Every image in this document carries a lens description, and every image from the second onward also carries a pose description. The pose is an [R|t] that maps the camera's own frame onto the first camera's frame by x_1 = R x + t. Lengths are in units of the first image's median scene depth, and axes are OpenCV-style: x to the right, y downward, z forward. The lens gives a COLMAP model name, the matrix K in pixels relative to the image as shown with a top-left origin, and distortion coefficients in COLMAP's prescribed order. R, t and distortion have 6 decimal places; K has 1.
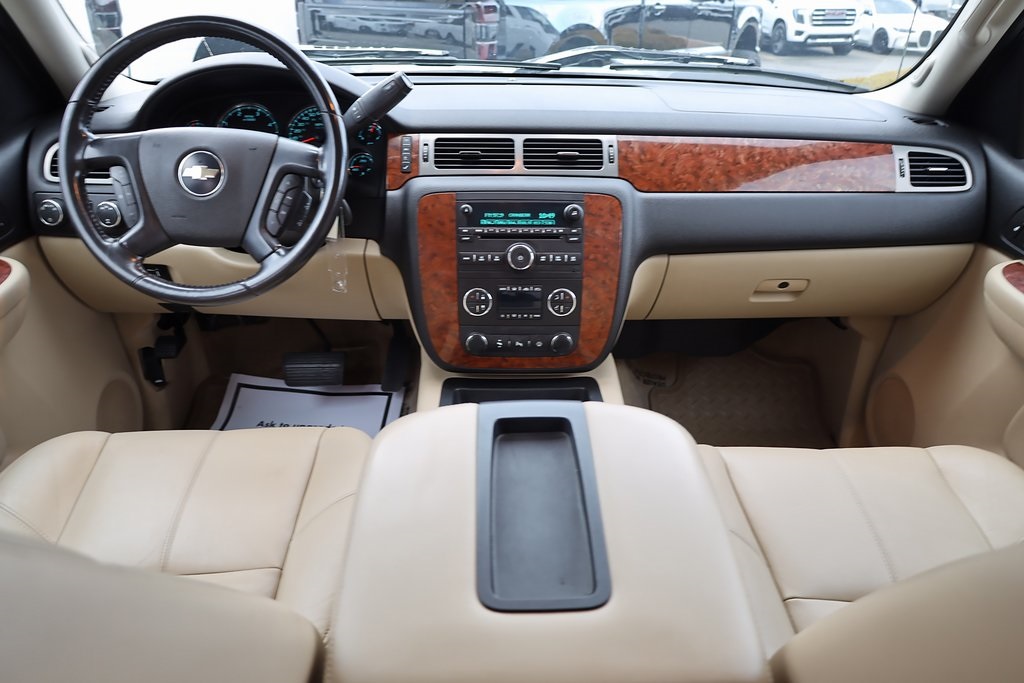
lens RADIAL K [[722.5, 0, 538.6], [0, 722.5, 347.0], [0, 0, 1]] dist [0.002677, -0.030172]
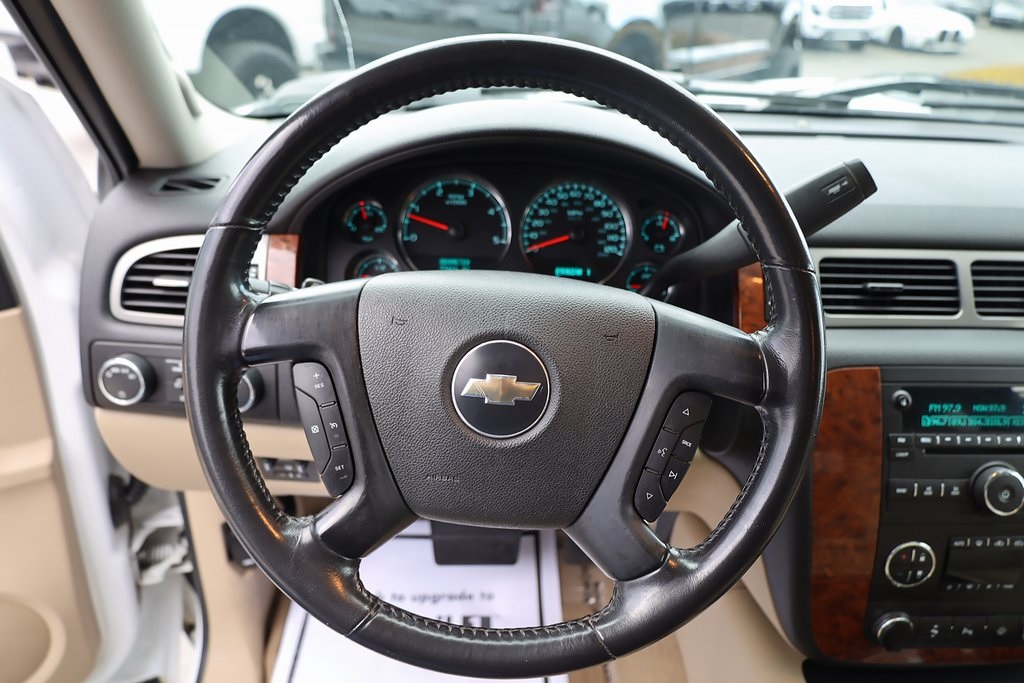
lens RADIAL K [[686.9, 0, 512.0], [0, 686.9, 341.5], [0, 0, 1]] dist [0.001444, -0.003722]
pose [[0.999751, 0.018578, 0.012373, -0.388266], [-0.018939, 0.999377, 0.029773, -0.236391], [-0.011812, -0.030000, 0.999480, 0.472174]]
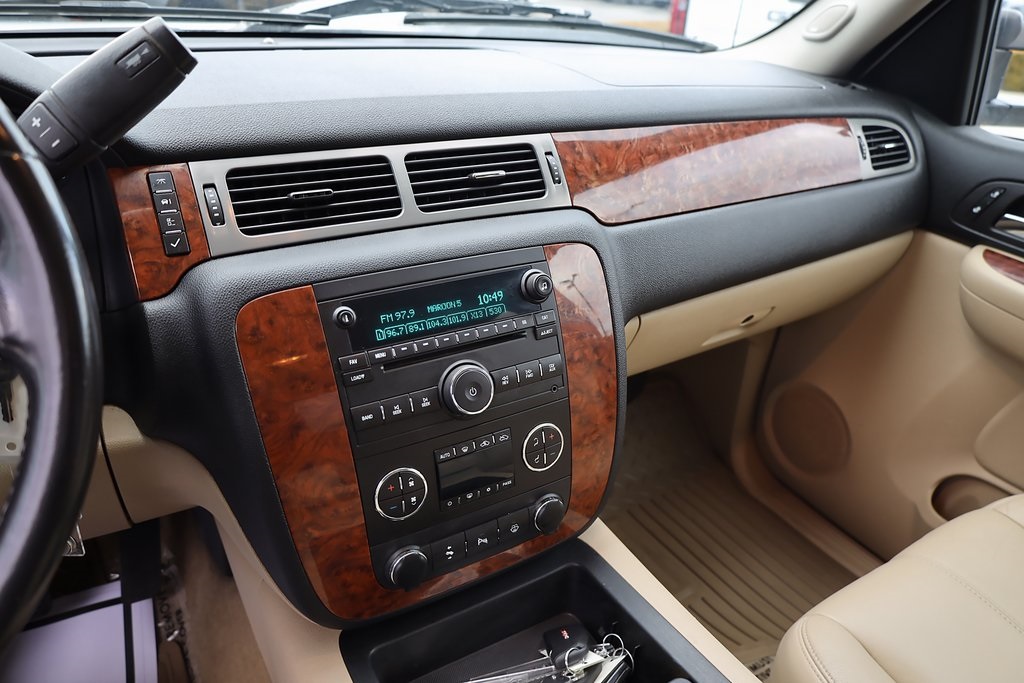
lens RADIAL K [[686.9, 0, 512.0], [0, 686.9, 341.5], [0, 0, 1]] dist [0.001444, -0.003722]
pose [[0.878137, -0.203341, 0.433045, -0.195879], [0.180318, 0.979098, 0.094092, -0.190825], [-0.443126, -0.004540, 0.896448, 0.529084]]
